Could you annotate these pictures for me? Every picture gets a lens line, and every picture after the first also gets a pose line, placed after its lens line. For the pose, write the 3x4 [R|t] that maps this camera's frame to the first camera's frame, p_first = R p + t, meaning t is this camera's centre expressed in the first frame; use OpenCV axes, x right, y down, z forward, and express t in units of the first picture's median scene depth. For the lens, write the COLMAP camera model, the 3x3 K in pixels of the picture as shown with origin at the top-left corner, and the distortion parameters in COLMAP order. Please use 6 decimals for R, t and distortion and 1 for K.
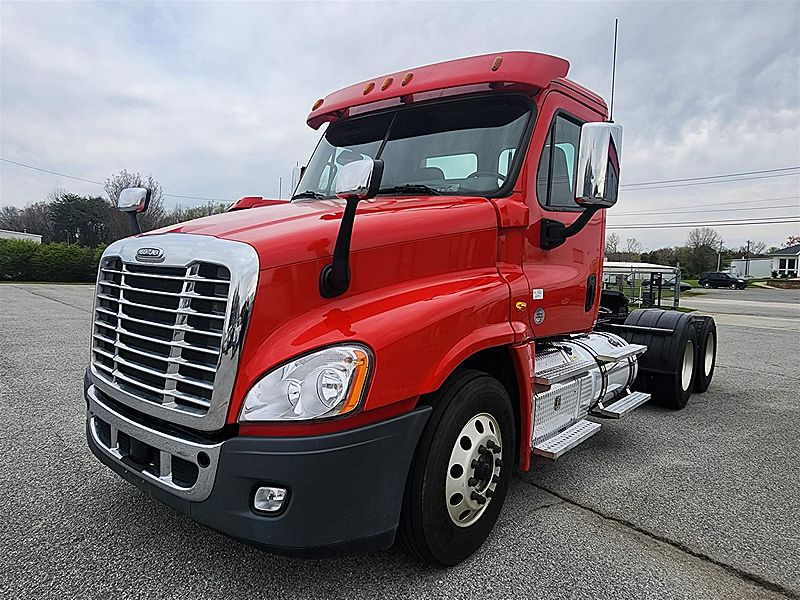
lens RADIAL K [[570.2, 0, 400.0], [0, 570.2, 300.0], [0, 0, 1]] dist [0.000208, 0.000431]
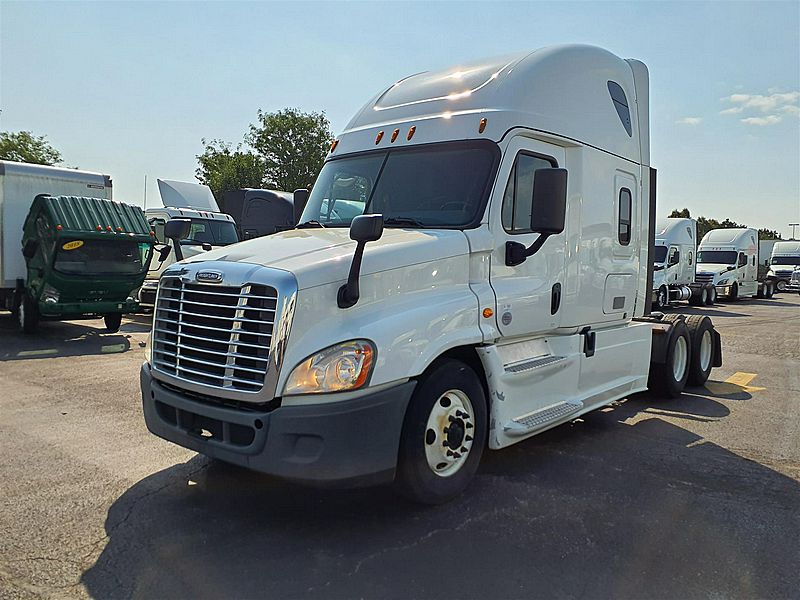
lens RADIAL K [[666.3, 0, 385.2], [0, 666.3, 297.2], [0, 0, 1]] dist [-0.001201, -0.002452]
pose [[0.999926, -0.011697, -0.003348, -0.015217], [0.011655, 0.999857, -0.012246, -0.009031], [0.003491, 0.012207, 0.999919, -0.599822]]
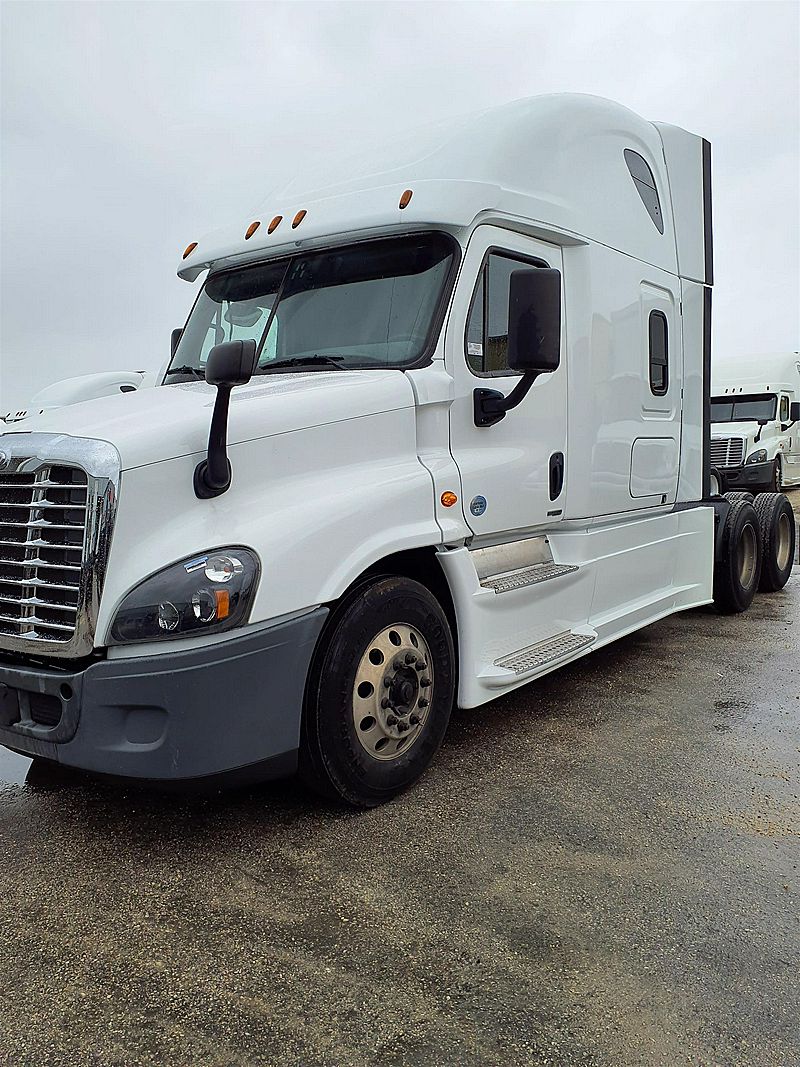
lens RADIAL K [[885.4, 0, 400.0], [0, 885.4, 533.5], [0, 0, 1]] dist [0.000634, -0.000703]
pose [[0.997599, -0.056912, 0.039454, 0.109029], [0.055753, 0.997998, 0.029868, 0.023722], [-0.041075, -0.027597, 0.998775, -0.336244]]
